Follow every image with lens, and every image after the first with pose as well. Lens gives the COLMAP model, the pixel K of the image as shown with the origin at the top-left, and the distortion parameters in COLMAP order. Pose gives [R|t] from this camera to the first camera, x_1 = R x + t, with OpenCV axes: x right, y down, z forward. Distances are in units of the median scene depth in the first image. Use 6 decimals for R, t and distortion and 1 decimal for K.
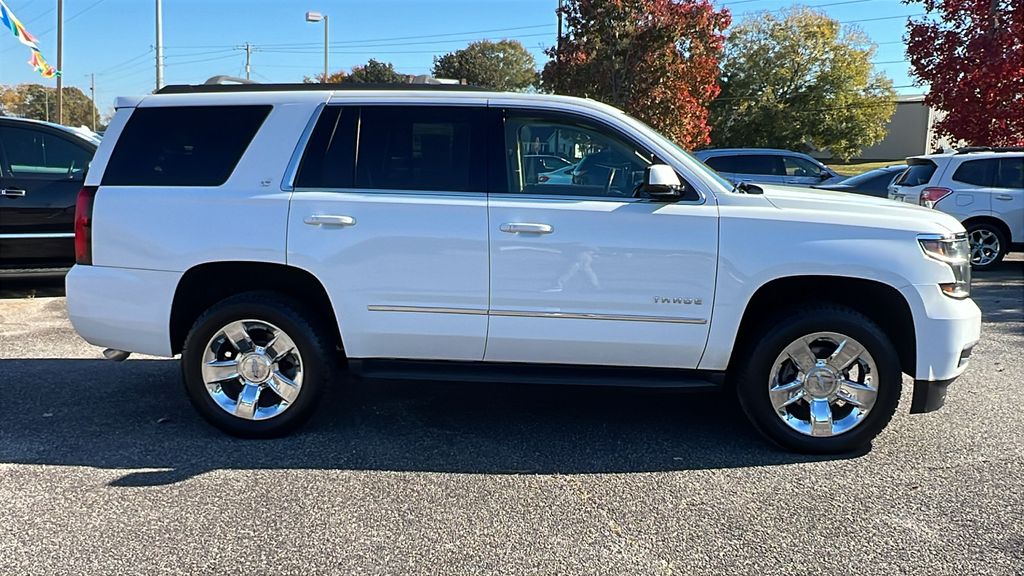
lens RADIAL K [[890.3, 0, 506.3], [0, 890.3, 284.6], [0, 0, 1]] dist [0.006688, -0.002398]
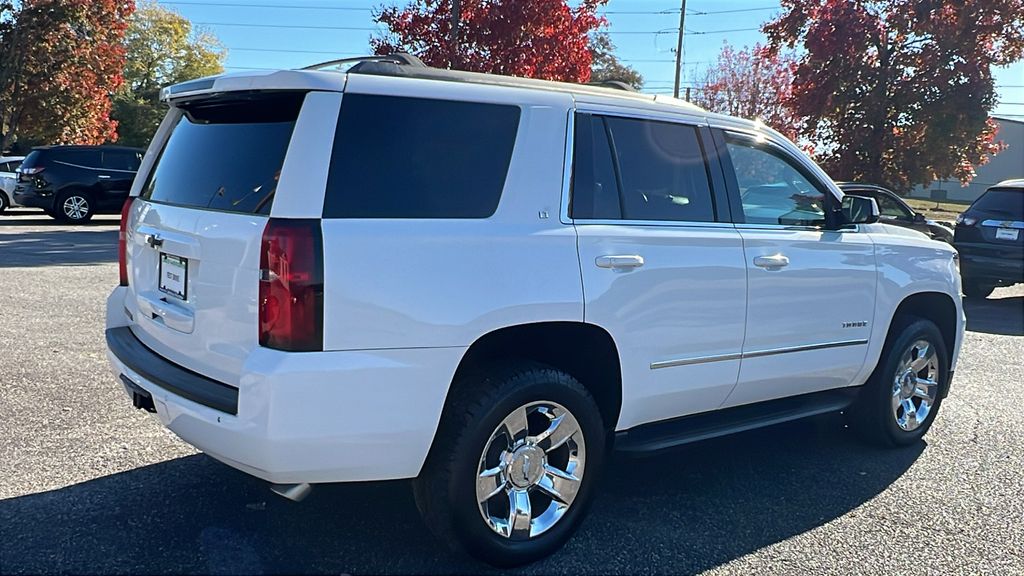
lens RADIAL K [[890.3, 0, 506.3], [0, 890.3, 284.6], [0, 0, 1]] dist [0.006688, -0.002398]
pose [[0.739642, -0.058488, 0.670454, -0.771653], [0.057295, 0.998072, 0.023861, -0.073346], [-0.670557, 0.020765, 0.741567, 0.467602]]
